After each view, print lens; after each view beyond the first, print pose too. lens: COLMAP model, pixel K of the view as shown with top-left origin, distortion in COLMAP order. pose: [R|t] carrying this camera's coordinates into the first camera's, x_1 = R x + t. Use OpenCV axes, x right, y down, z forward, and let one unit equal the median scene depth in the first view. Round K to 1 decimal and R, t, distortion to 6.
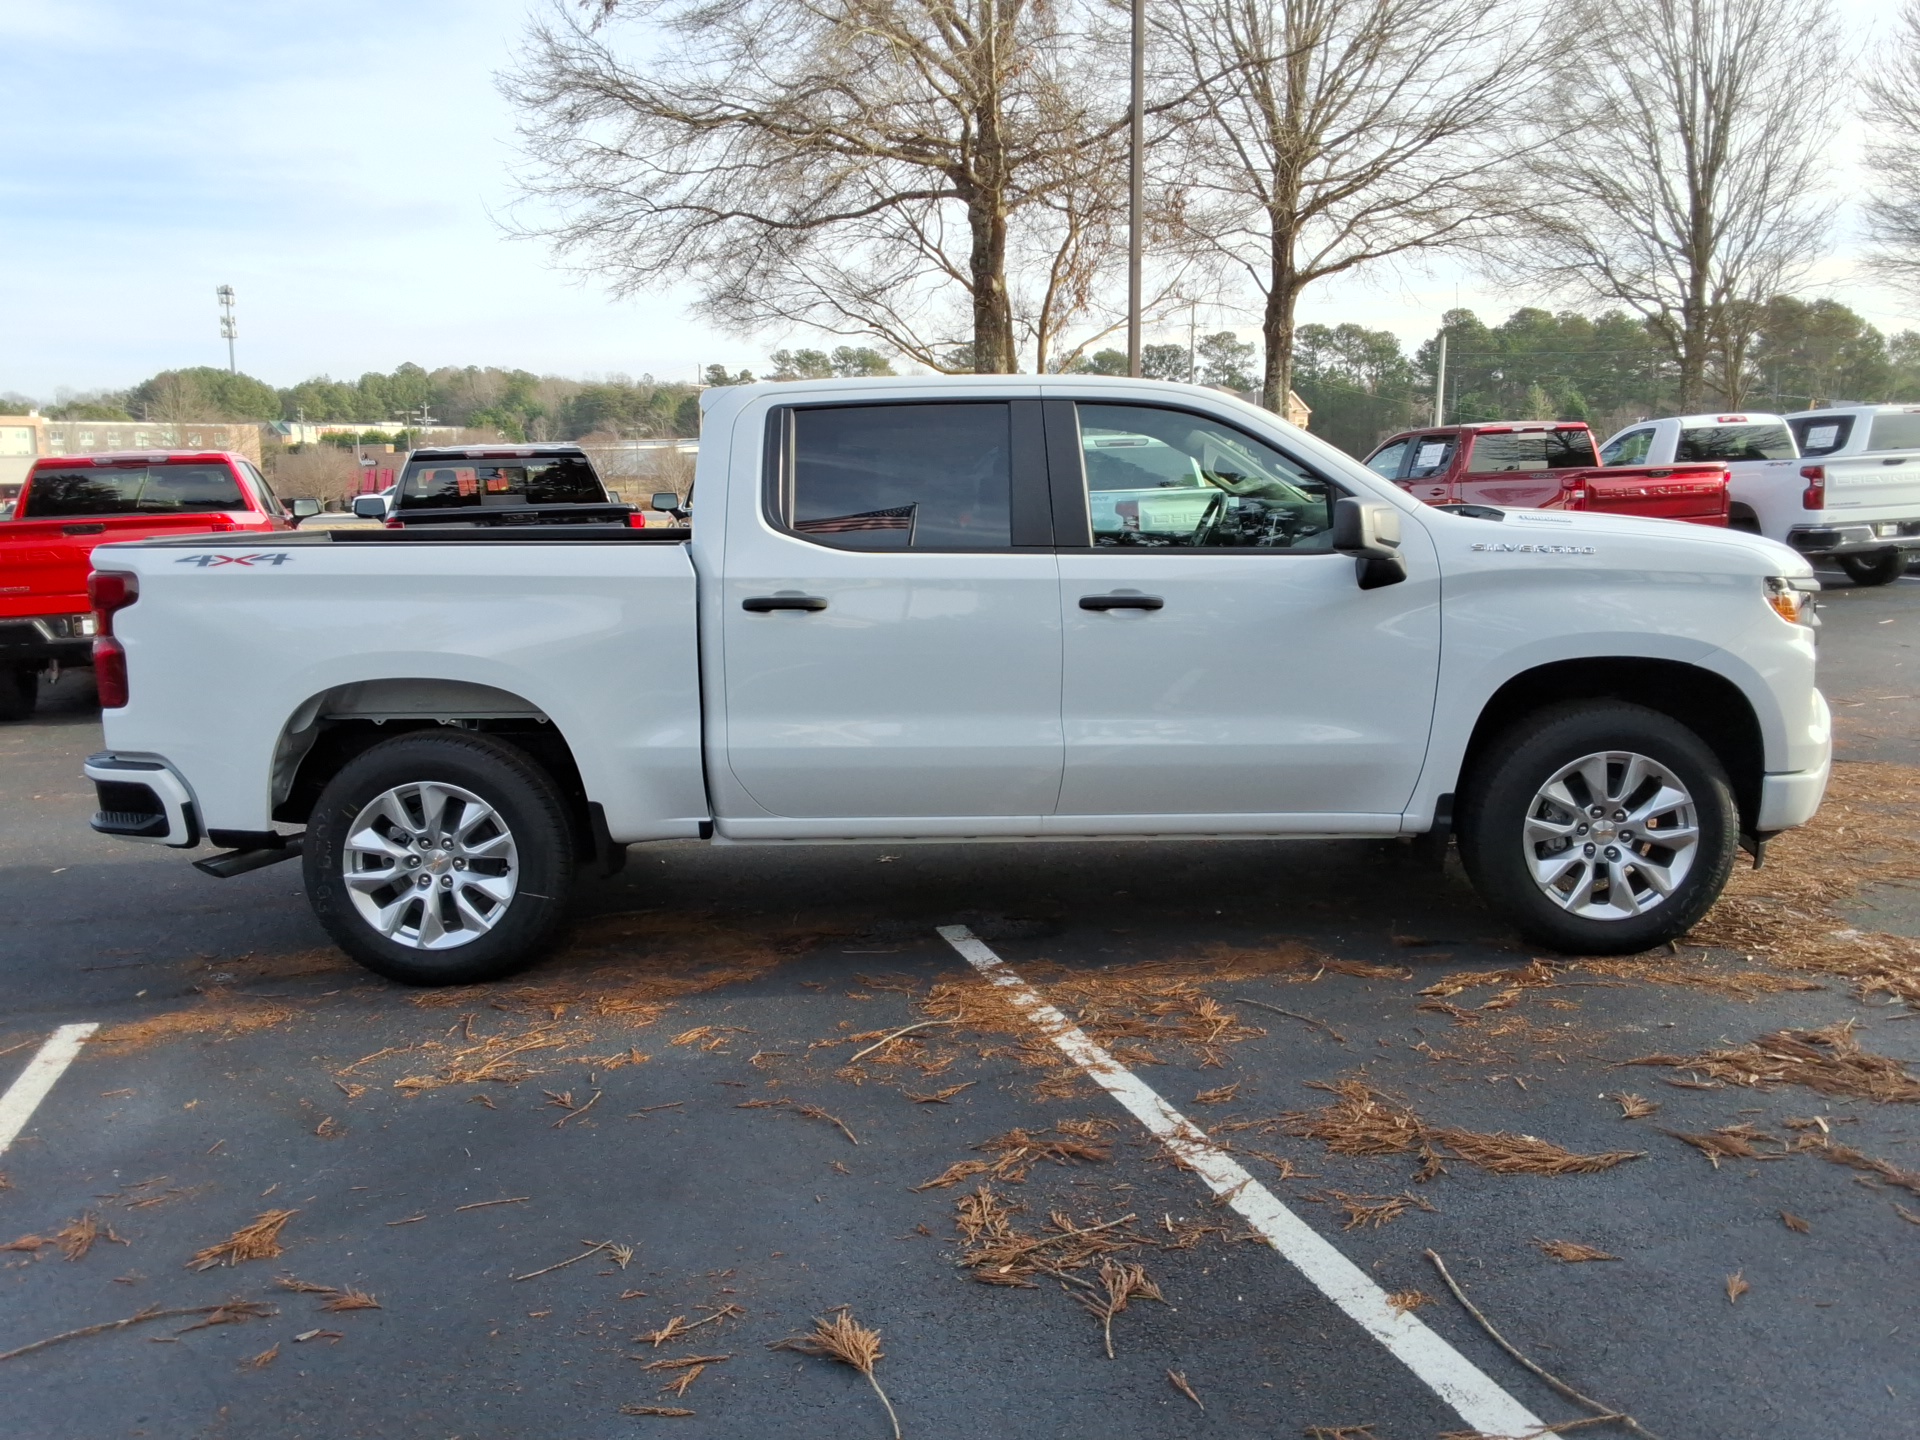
lens RADIAL K [[1536.2, 0, 982.1], [0, 1536.2, 690.3], [0, 0, 1]] dist [0.121296, -0.195643]
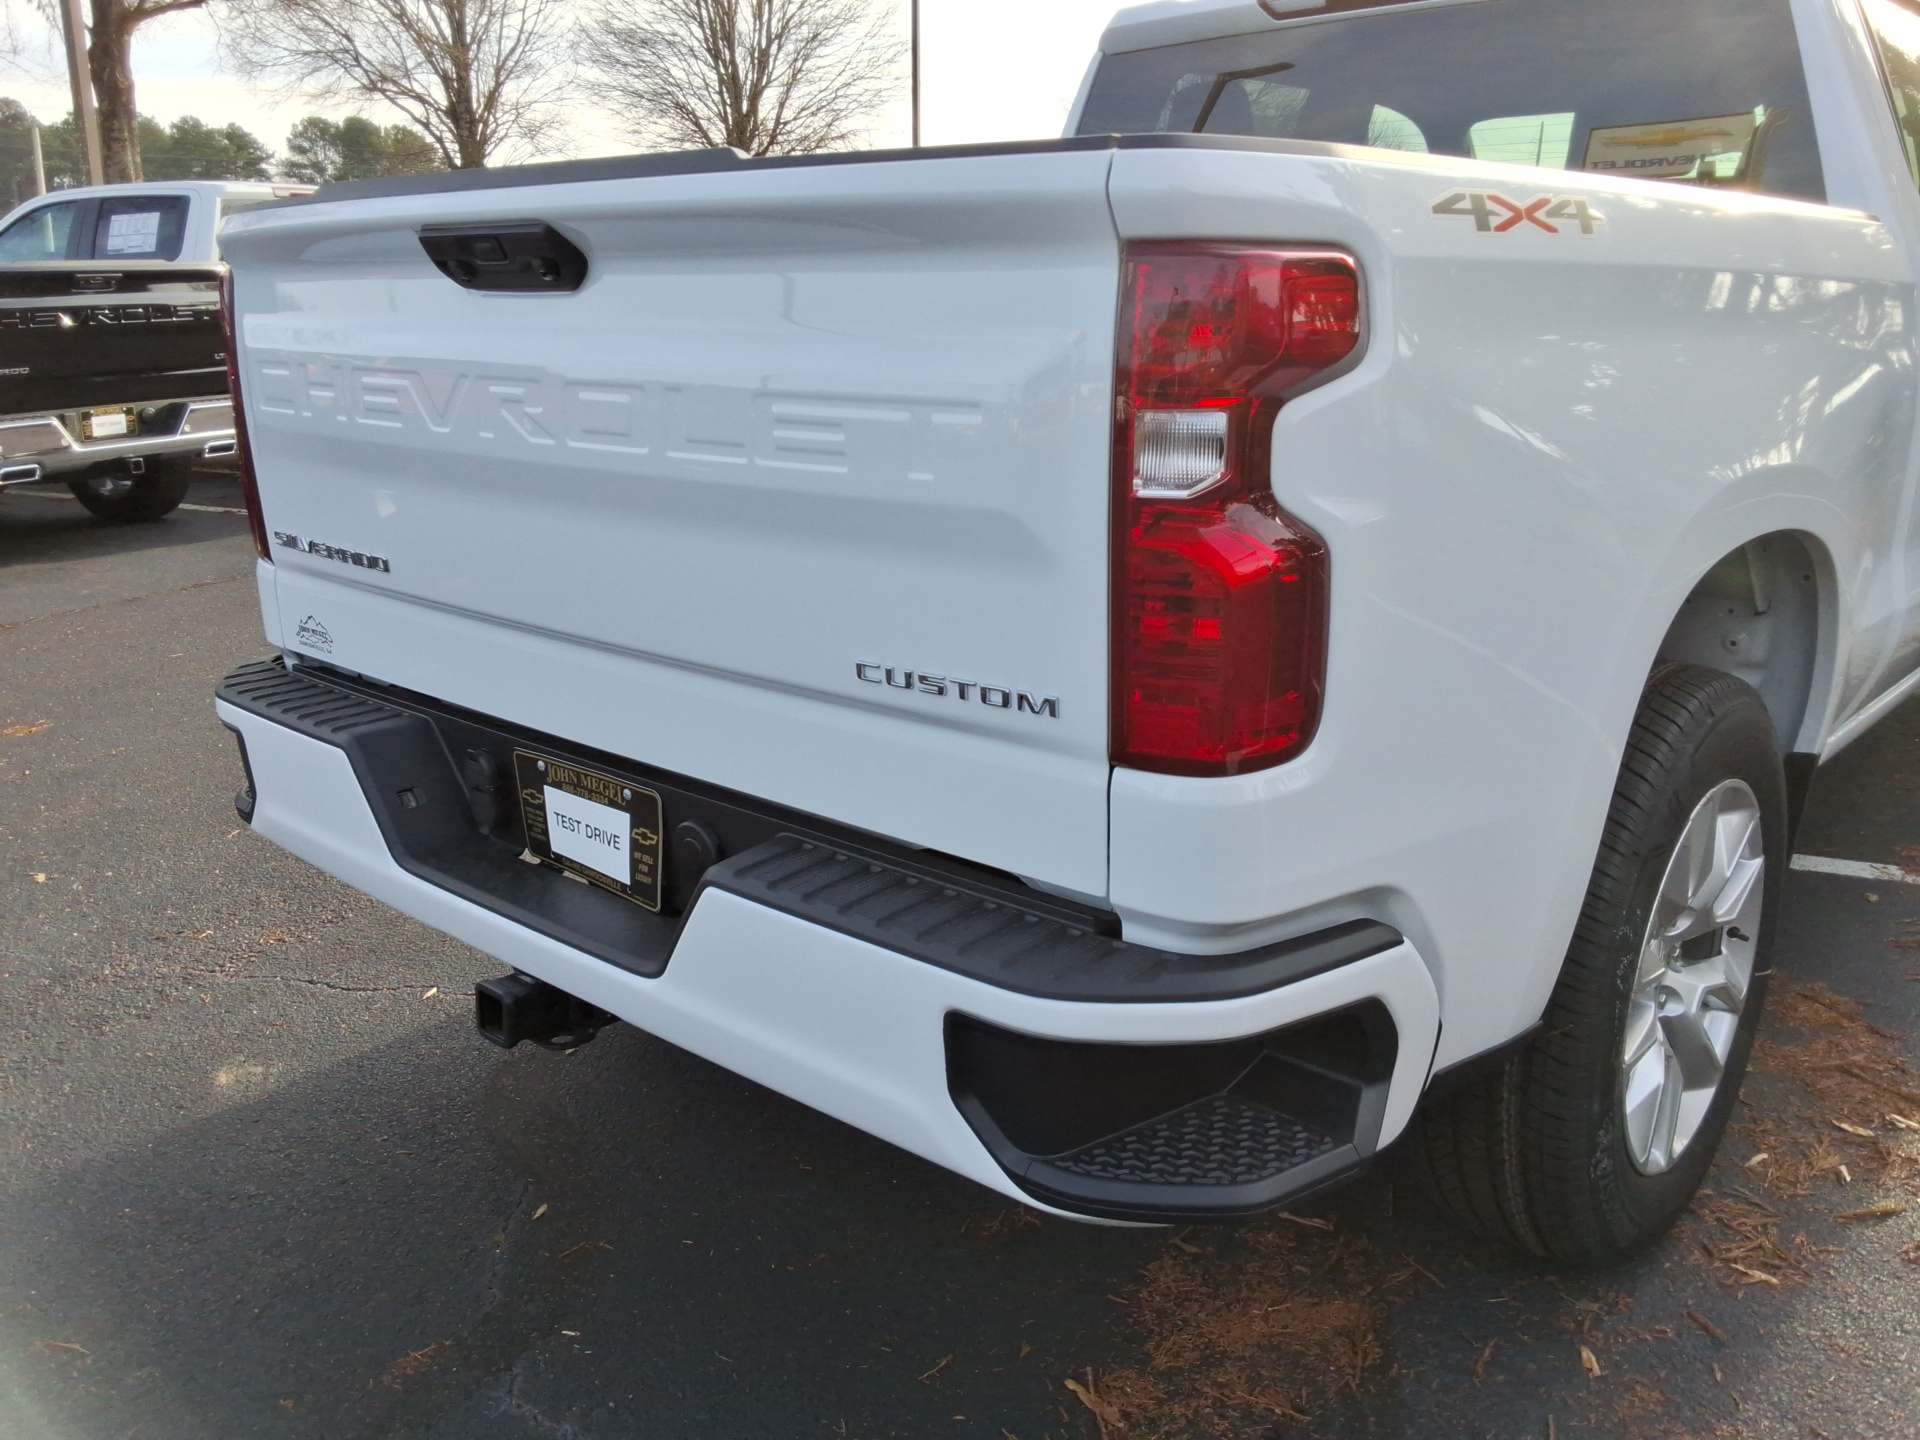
lens RADIAL K [[1536.2, 0, 982.1], [0, 1536.2, 690.3], [0, 0, 1]] dist [0.121296, -0.195643]
pose [[0.662277, -0.172533, 0.729124, -0.228922], [0.093741, 0.984560, 0.147831, -0.013410], [-0.743372, -0.029557, 0.668225, 0.251905]]
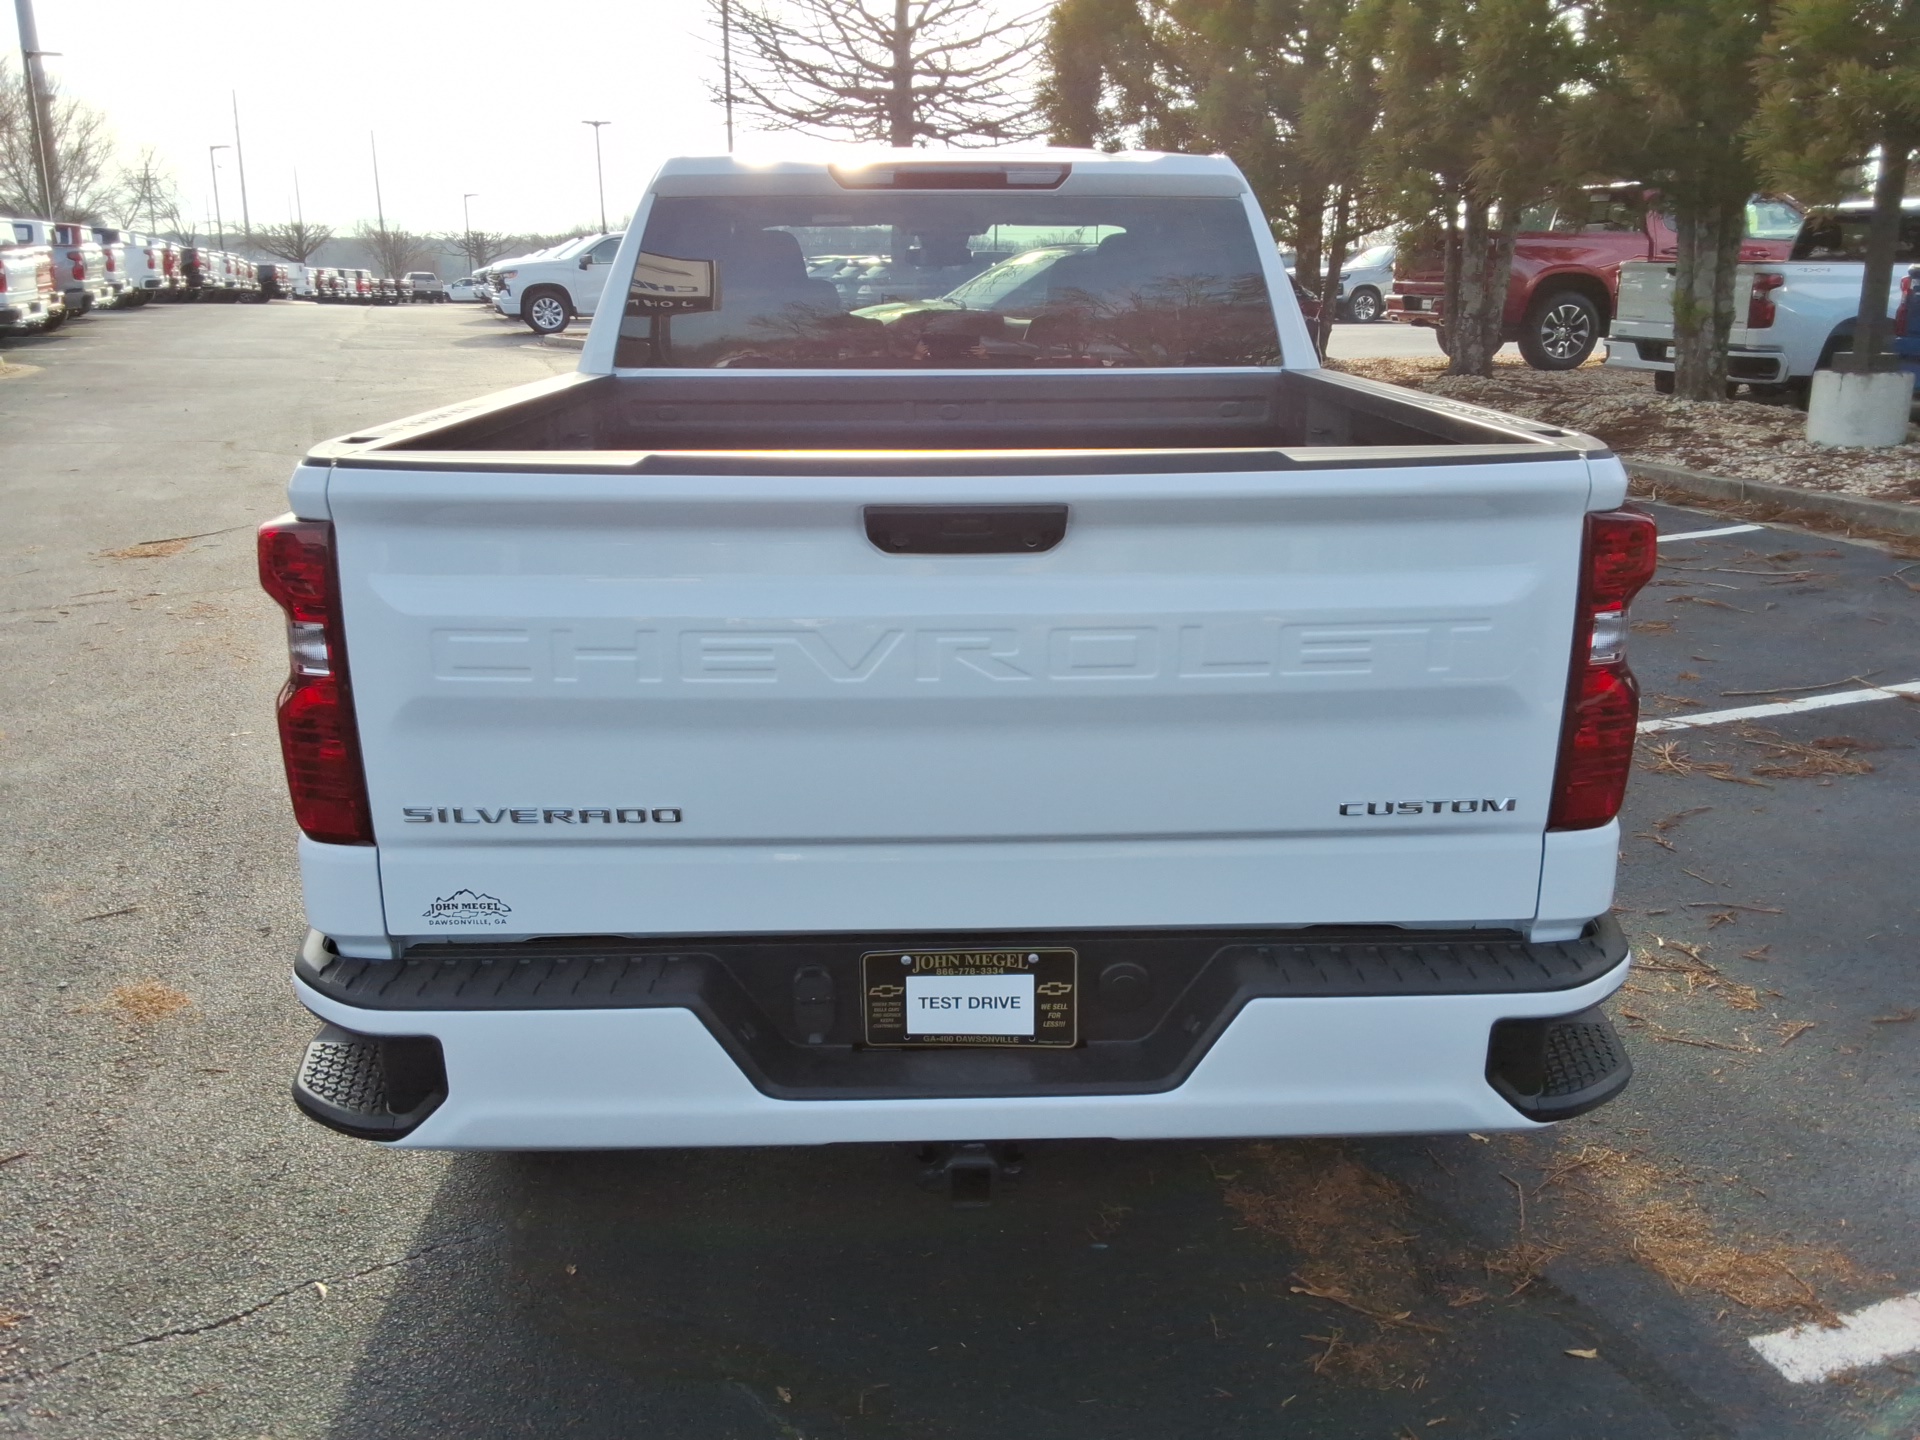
lens RADIAL K [[1536.2, 0, 982.1], [0, 1536.2, 690.3], [0, 0, 1]] dist [0.121296, -0.195643]
pose [[-0.027931, -0.246703, 0.968688, -0.284765], [0.135923, 0.959129, 0.248188, -0.045711], [-0.990326, 0.138599, 0.006743, 0.343434]]
